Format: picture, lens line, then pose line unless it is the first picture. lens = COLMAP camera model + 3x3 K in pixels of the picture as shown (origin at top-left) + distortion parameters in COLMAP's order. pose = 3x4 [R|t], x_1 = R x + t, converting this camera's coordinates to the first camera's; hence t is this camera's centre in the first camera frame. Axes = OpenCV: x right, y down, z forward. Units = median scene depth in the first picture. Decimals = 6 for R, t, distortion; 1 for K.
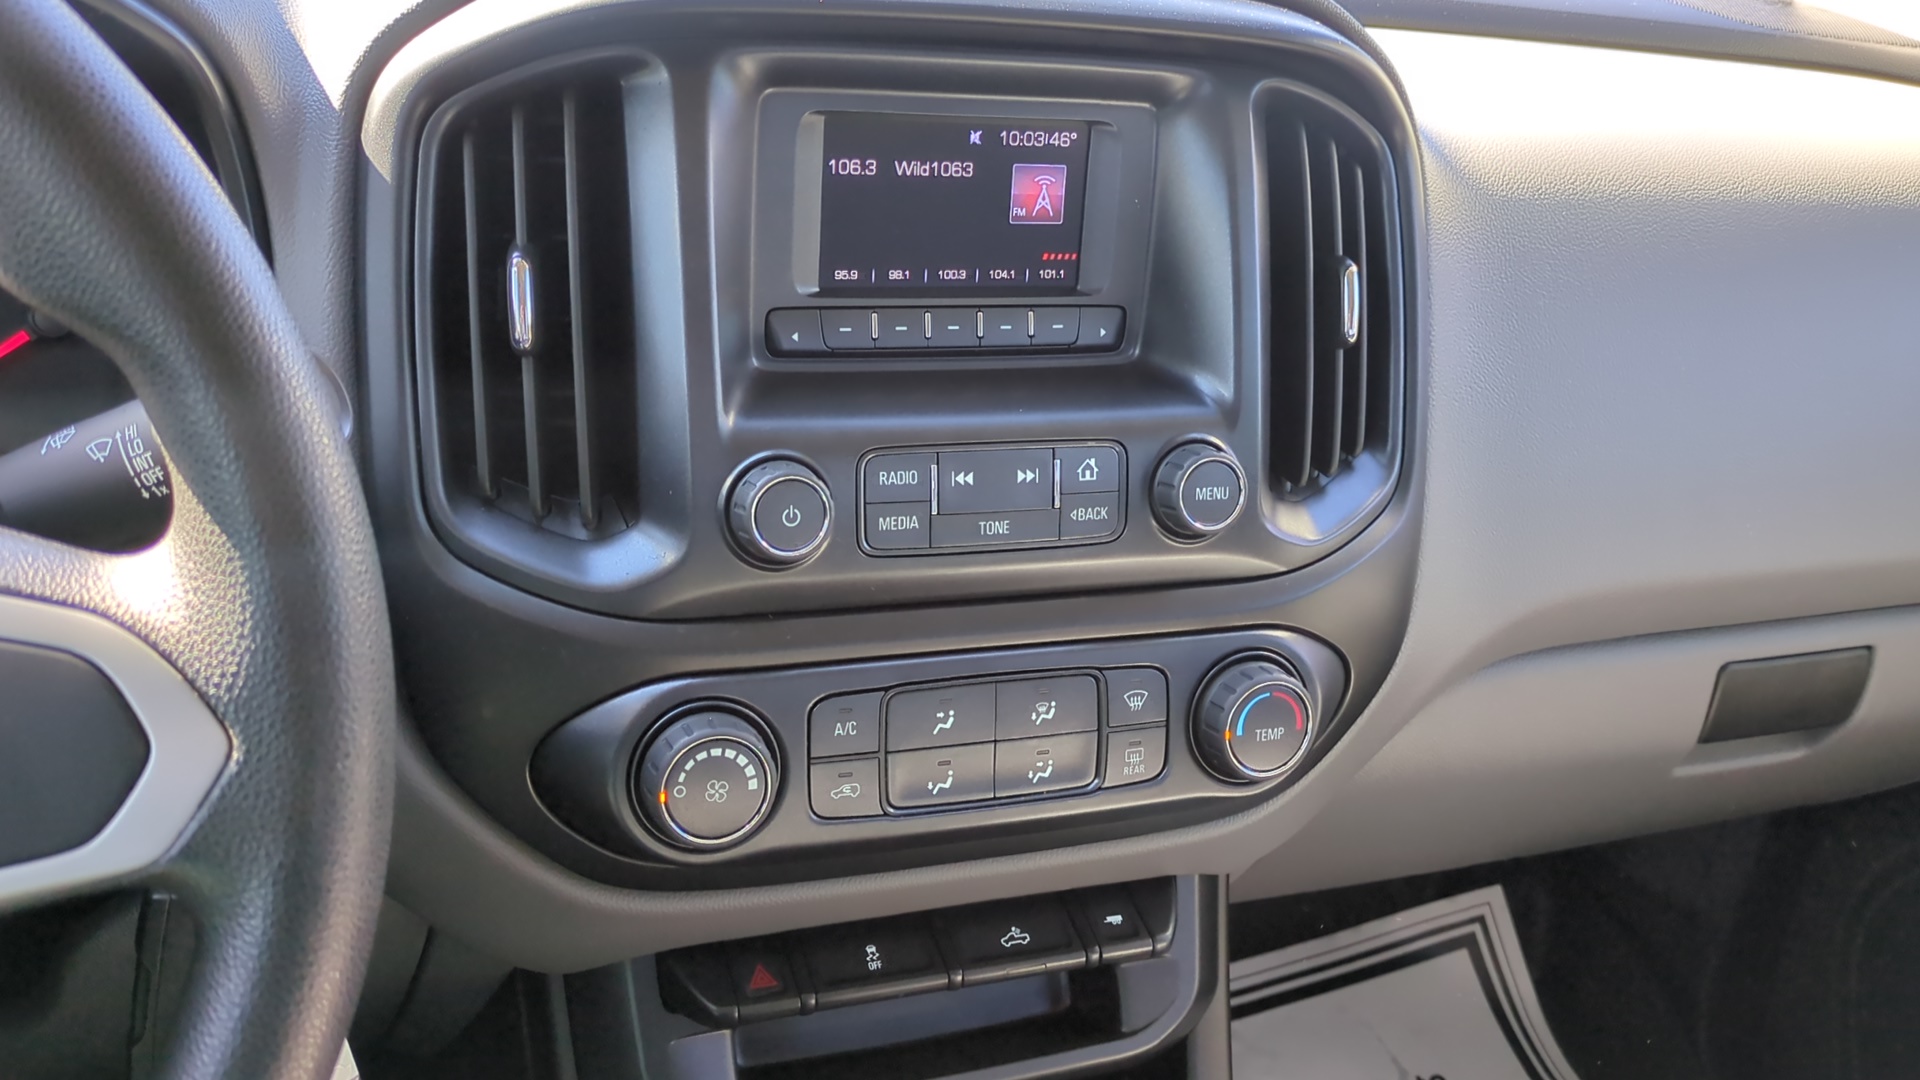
lens RADIAL K [[1581.8, 0, 960.0], [0, 1581.8, 540.0], [0, 0, 1]] dist [0.037378, -0.002614]
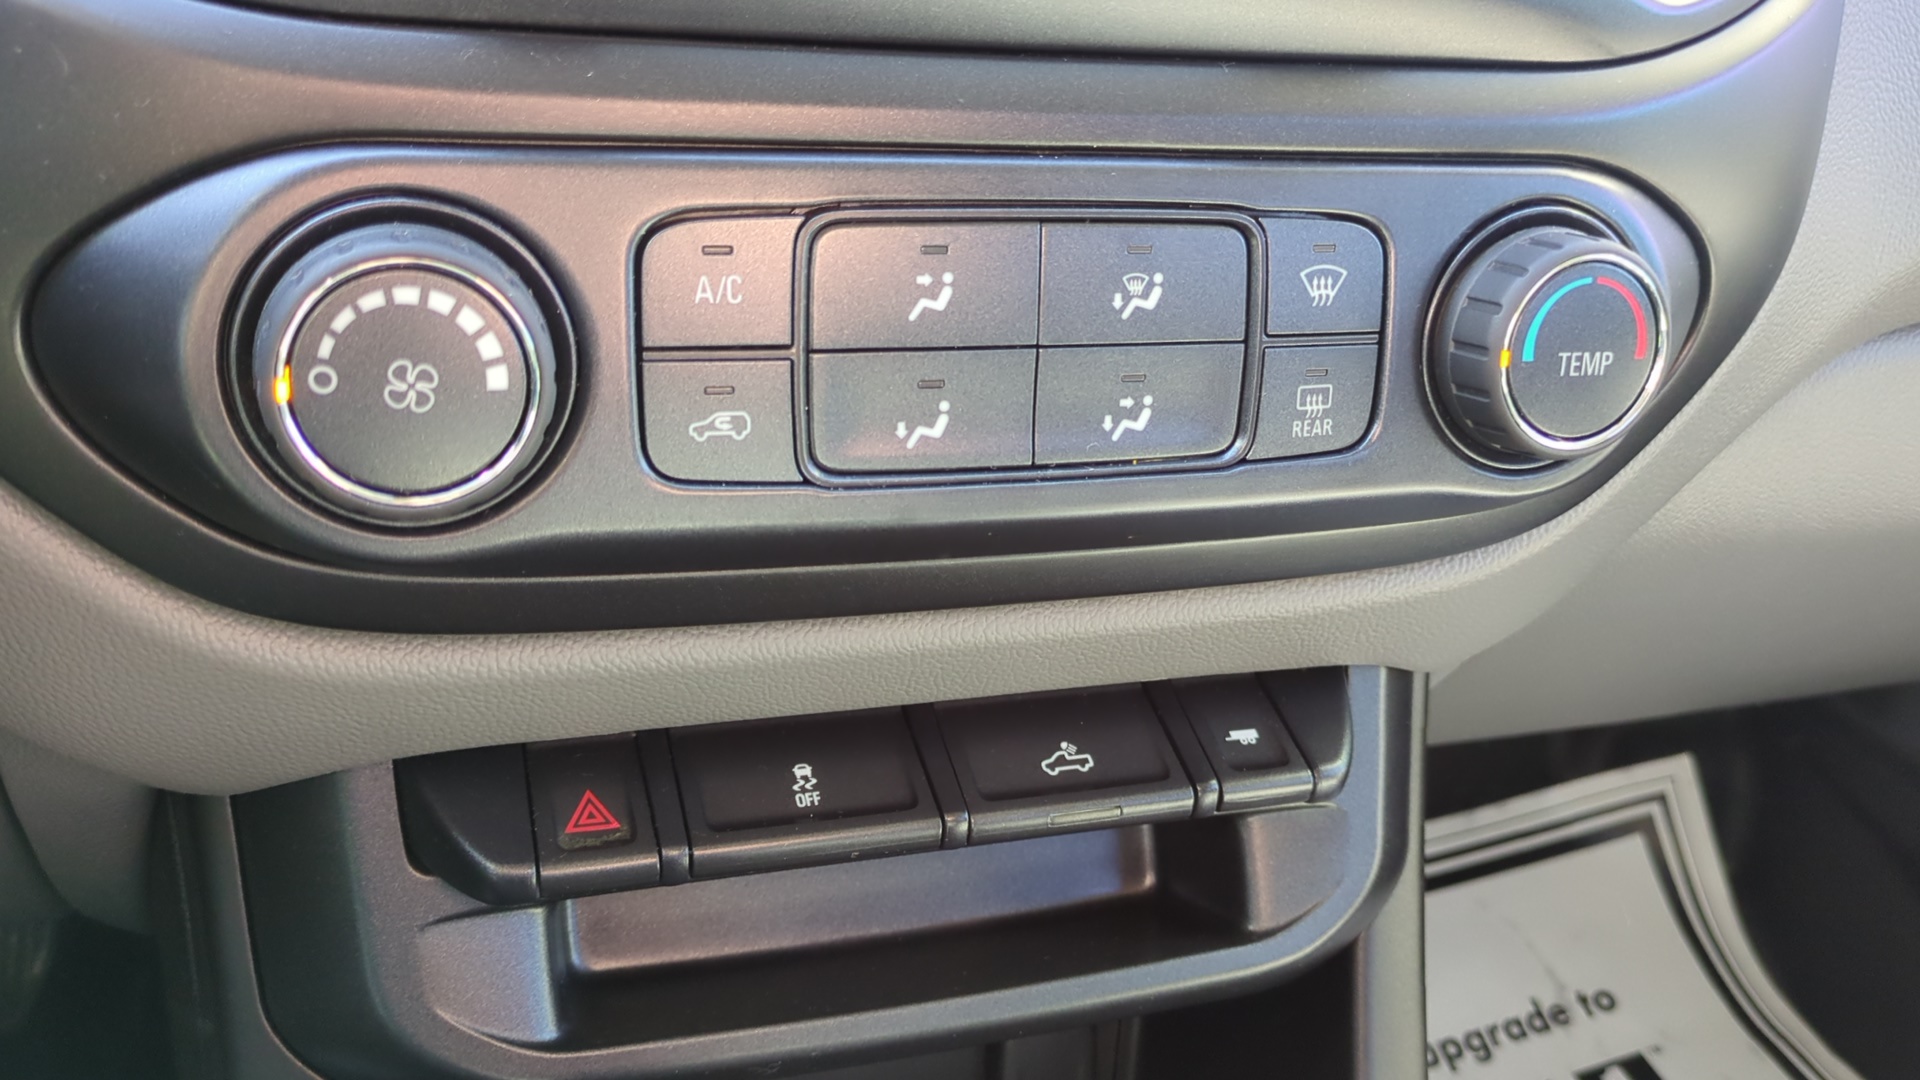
lens RADIAL K [[1581.8, 0, 960.0], [0, 1581.8, 540.0], [0, 0, 1]] dist [0.037378, -0.002614]
pose [[0.999194, 0.021571, -0.033856, 0.015874], [-0.019243, 0.997524, 0.067636, 0.151518], [0.035231, -0.066930, 0.997135, 0.498267]]
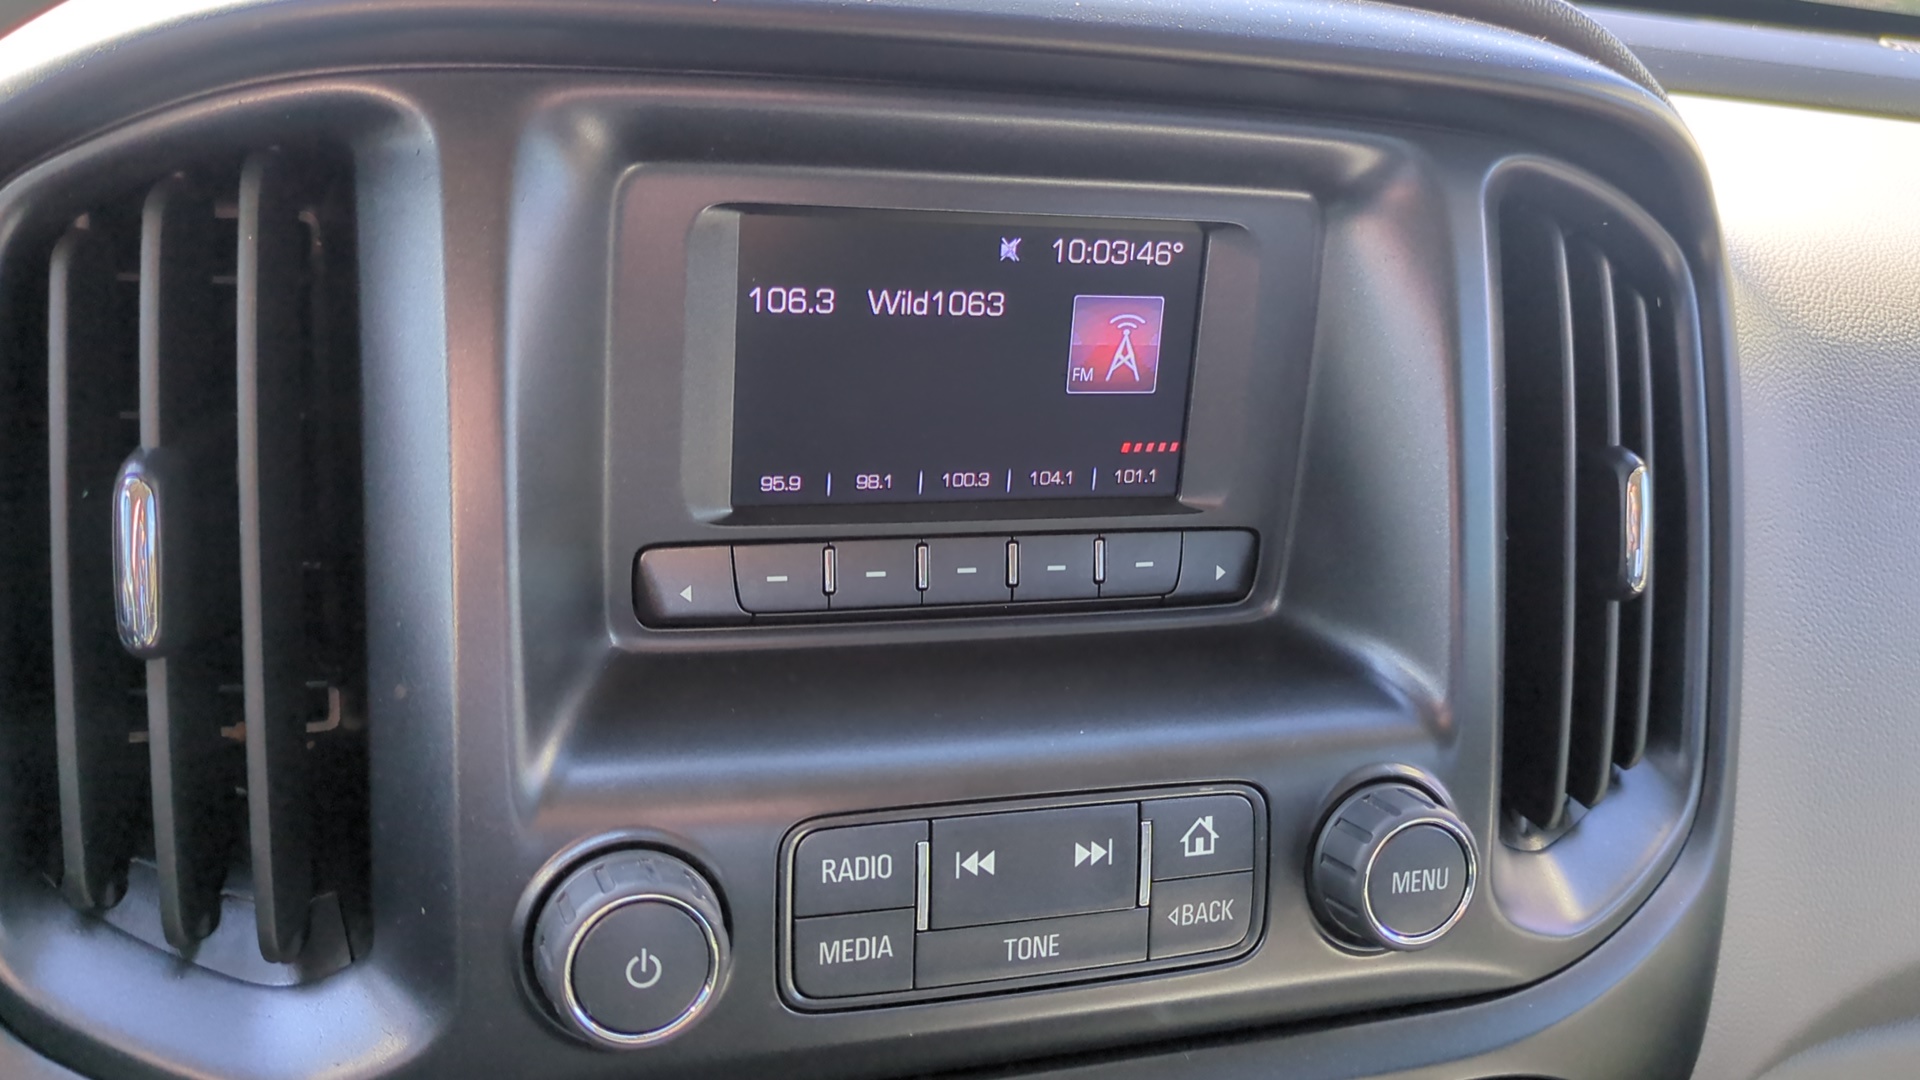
lens RADIAL K [[1581.8, 0, 960.0], [0, 1581.8, 540.0], [0, 0, 1]] dist [0.037378, -0.002614]
pose [[0.999495, 0.016704, -0.027032, 0.008883], [-0.017784, 0.999033, -0.040217, -0.122663], [0.026334, 0.040678, 0.998825, 0.420485]]
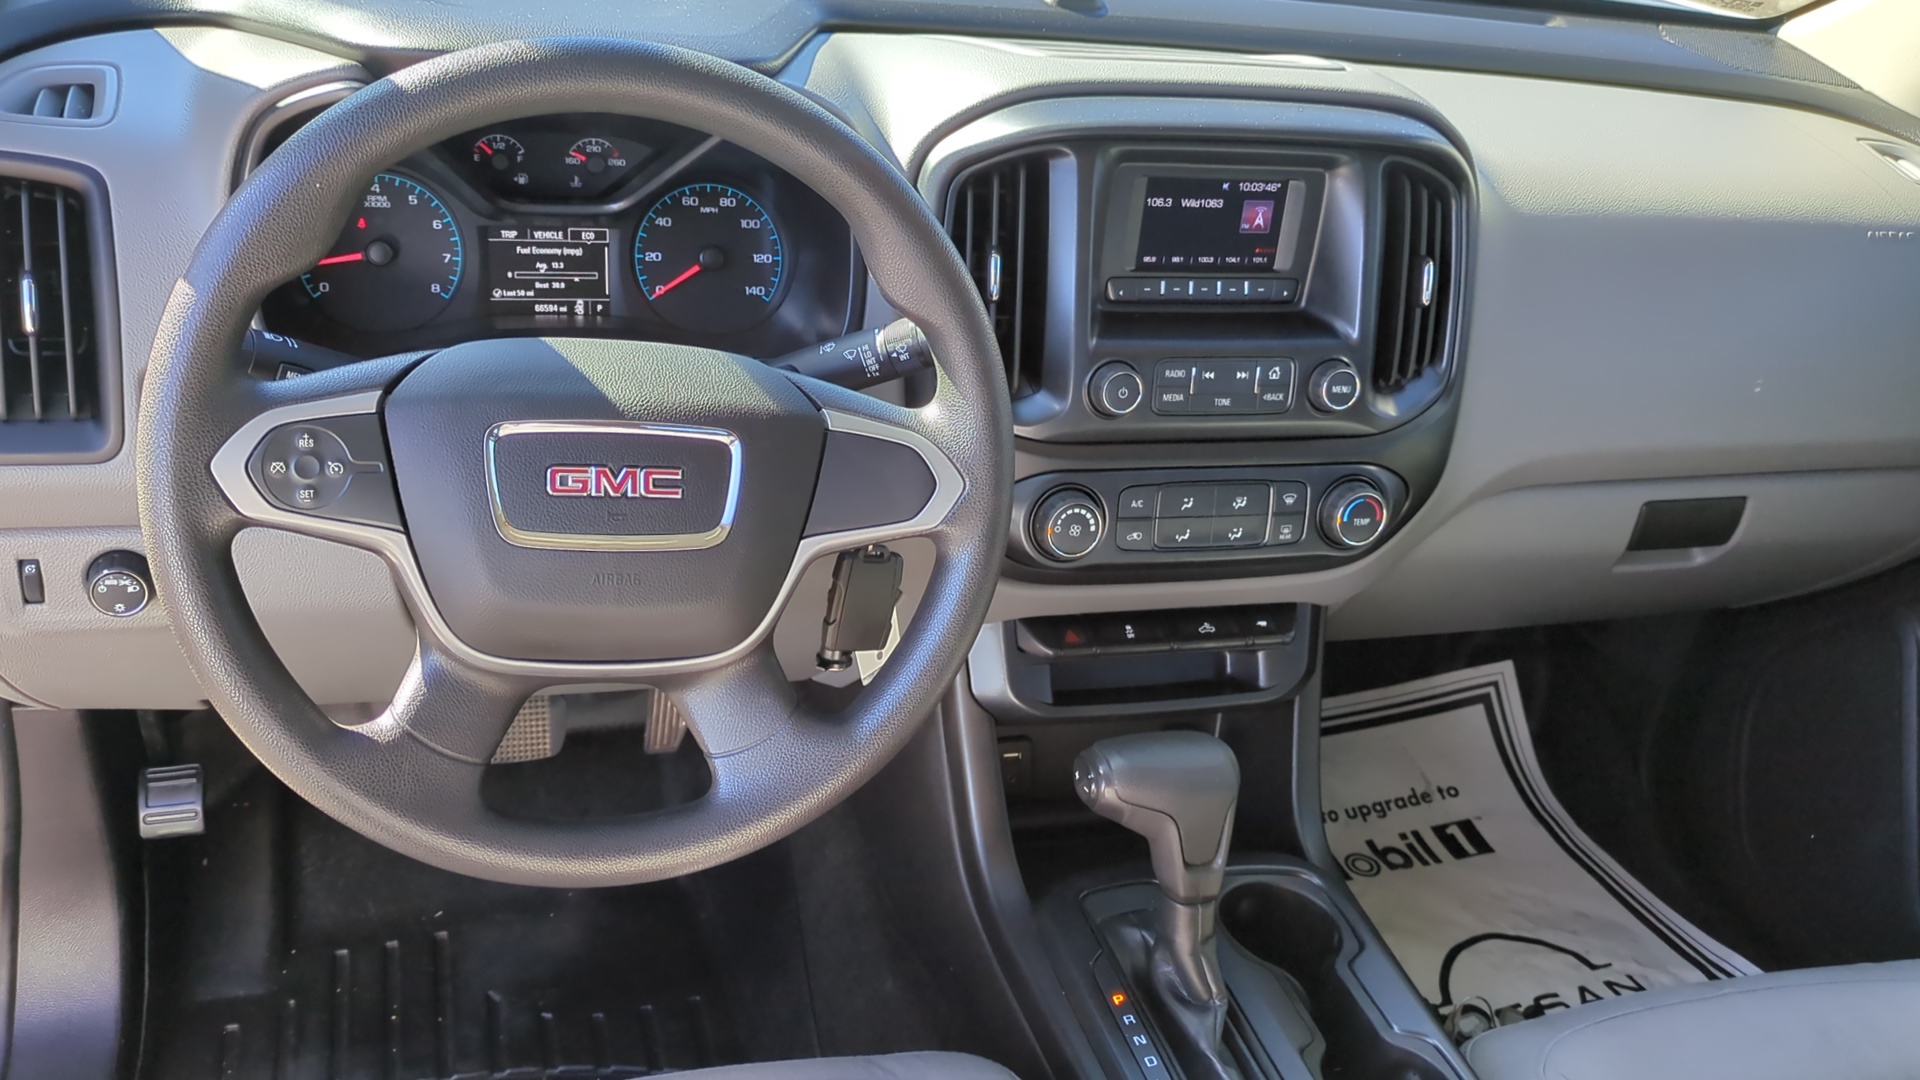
lens RADIAL K [[1560.7, 0, 947.1], [0, 1560.7, 530.6], [0, 0, 1]] dist [0.009360, -0.000741]
pose [[0.996658, 0.059994, -0.055433, -0.183685], [-0.053578, 0.992404, 0.110744, -0.042085], [0.061656, -0.107404, 0.992302, -0.832721]]
